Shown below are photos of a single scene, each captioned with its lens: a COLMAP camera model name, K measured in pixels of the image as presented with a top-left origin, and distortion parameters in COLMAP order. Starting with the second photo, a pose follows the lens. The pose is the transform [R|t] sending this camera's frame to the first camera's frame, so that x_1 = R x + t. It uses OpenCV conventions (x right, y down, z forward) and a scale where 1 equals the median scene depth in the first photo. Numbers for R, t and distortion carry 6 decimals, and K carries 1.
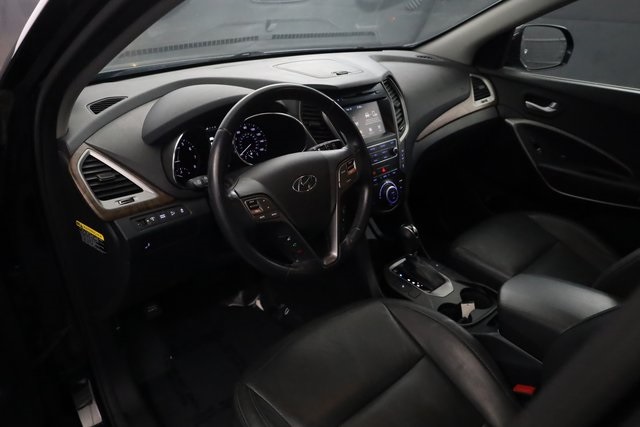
lens RADIAL K [[439.7, 0, 321.5], [0, 439.7, 227.9], [0, 0, 1]] dist [-0.042332, -0.000522]
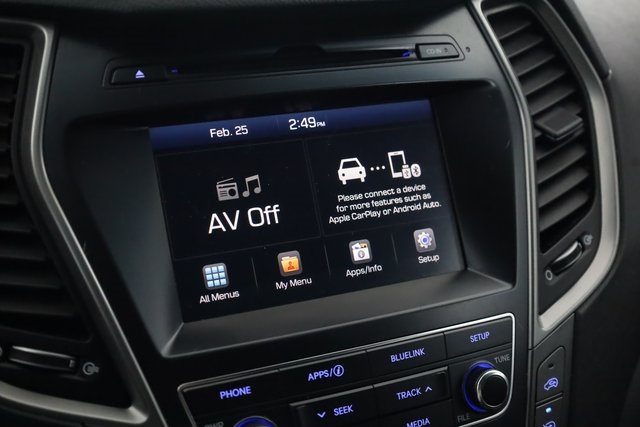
lens RADIAL K [[926.7, 0, 320.0], [0, 926.7, 213.5], [0, 0, 1]] dist [-0.012418, -0.000008]
pose [[0.958195, 0.104142, -0.266490, 0.207933], [-0.145456, 0.979370, -0.140275, -0.196397], [0.246384, 0.173173, 0.953575, 0.677790]]
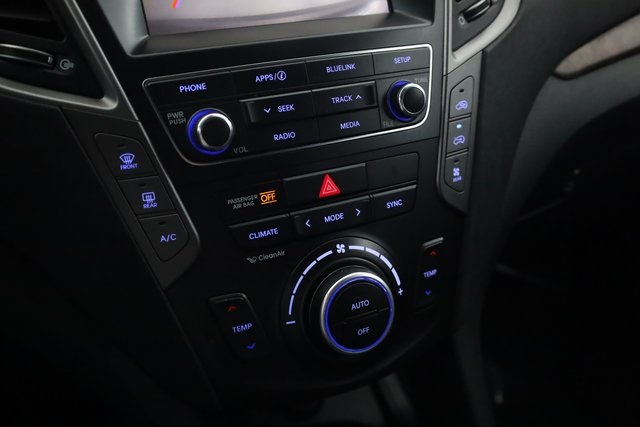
lens RADIAL K [[634.6, 0, 320.0], [0, 634.6, 213.5], [0, 0, 1]] dist [-0.001837, -0.000156]
pose [[0.960669, 0.126041, -0.247445, 0.223588], [-0.131019, 0.991373, -0.003685, -0.124677], [0.244846, 0.035960, 0.968895, 0.756028]]
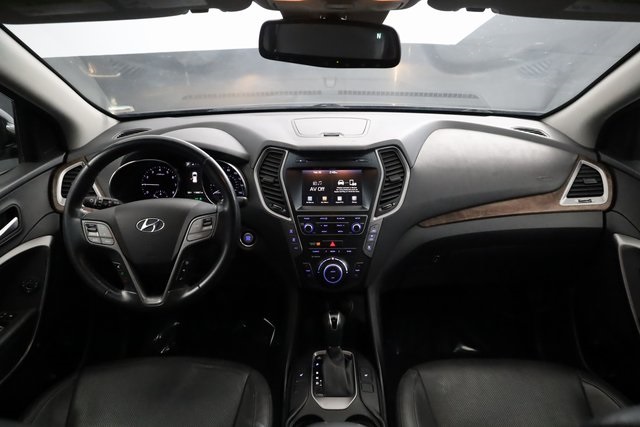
lens RADIAL K [[445.2, 0, 320.0], [0, 445.2, 213.5], [0, 0, 1]] dist [-0.005332, -0.002682]
pose [[0.738315, 0.244603, -0.628538, 0.717043], [-0.315589, 0.948895, -0.001434, -0.192376], [0.596066, 0.199419, 0.777777, 0.279864]]
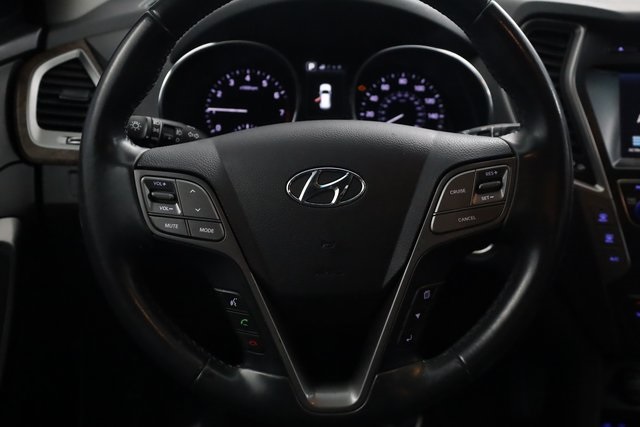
lens RADIAL K [[634.6, 0, 320.0], [0, 634.6, 213.5], [0, 0, 1]] dist [-0.001837, -0.000156]
pose [[0.737072, 0.260877, -0.623432, 0.236812], [-0.333123, 0.942883, 0.000707, -0.056750], [0.588008, 0.207158, 0.781877, 0.410248]]
